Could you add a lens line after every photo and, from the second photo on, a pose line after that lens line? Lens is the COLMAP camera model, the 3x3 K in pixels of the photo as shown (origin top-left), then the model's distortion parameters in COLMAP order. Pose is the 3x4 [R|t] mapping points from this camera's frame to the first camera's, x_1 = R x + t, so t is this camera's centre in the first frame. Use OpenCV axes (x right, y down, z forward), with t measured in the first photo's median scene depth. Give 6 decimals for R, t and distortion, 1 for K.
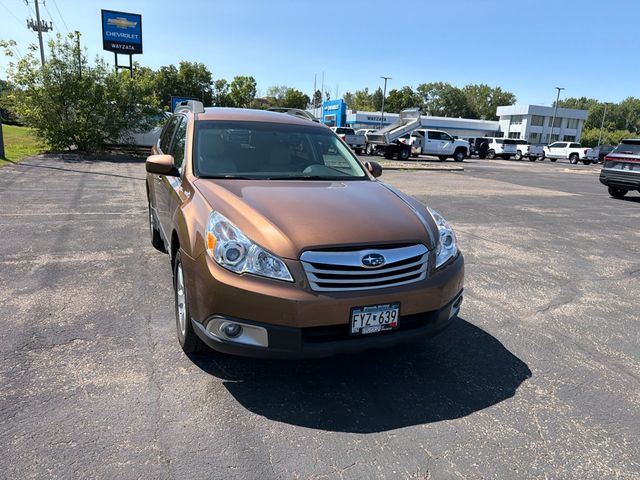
lens RADIAL K [[448.1, 0, 320.9], [0, 448.1, 245.3], [0, 0, 1]] dist [0.040993, -0.052584]
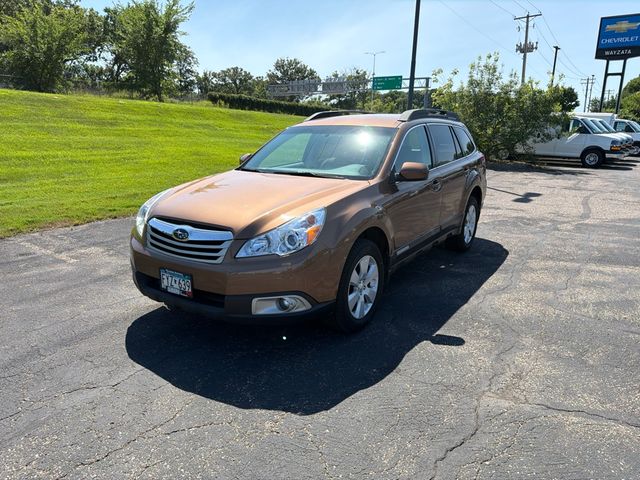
lens RADIAL K [[448.1, 0, 323.7], [0, 448.1, 242.5], [0, 0, 1]] dist [0.040993, -0.052584]
pose [[0.547322, 0.161585, -0.821176, 0.104792], [-0.188616, 0.979758, 0.067075, -0.007742], [0.815391, 0.118175, 0.566720, 0.049798]]
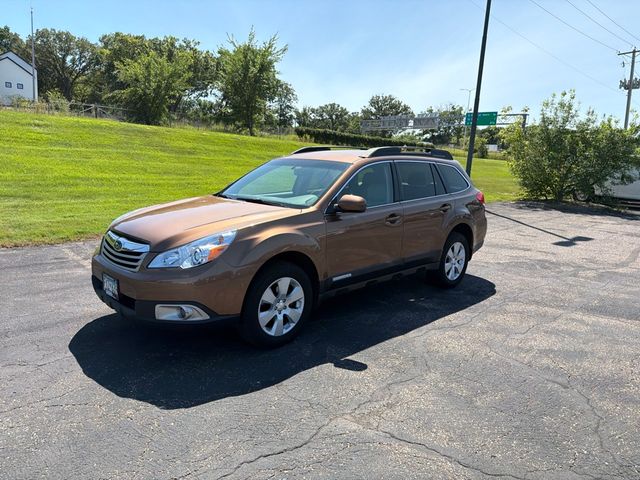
lens RADIAL K [[448.1, 0, 322.8], [0, 448.1, 239.5], [0, 0, 1]] dist [0.040993, -0.052584]
pose [[0.365933, 0.128210, -0.921767, 0.131904], [-0.249016, 0.967839, 0.035762, -0.015491], [0.896707, 0.216448, 0.386091, 0.081198]]
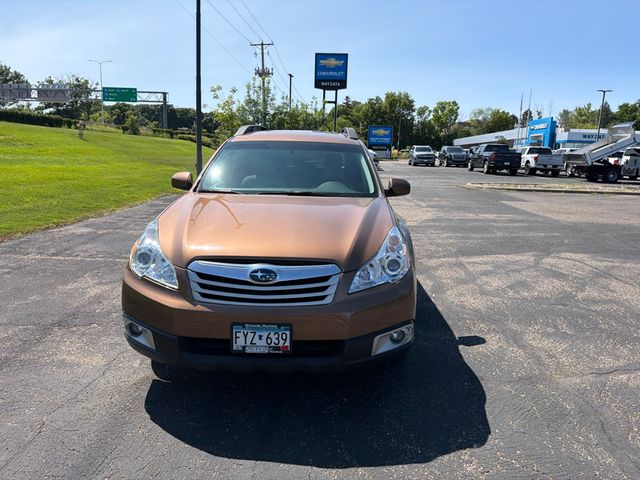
lens RADIAL K [[448.1, 0, 321.7], [0, 448.1, 236.5], [0, 0, 1]] dist [0.040993, -0.052584]
pose [[0.907805, 0.051156, -0.416260, 0.049274], [-0.080606, 0.995311, -0.053474, -0.000701], [0.411573, 0.082097, 0.907672, 0.014135]]
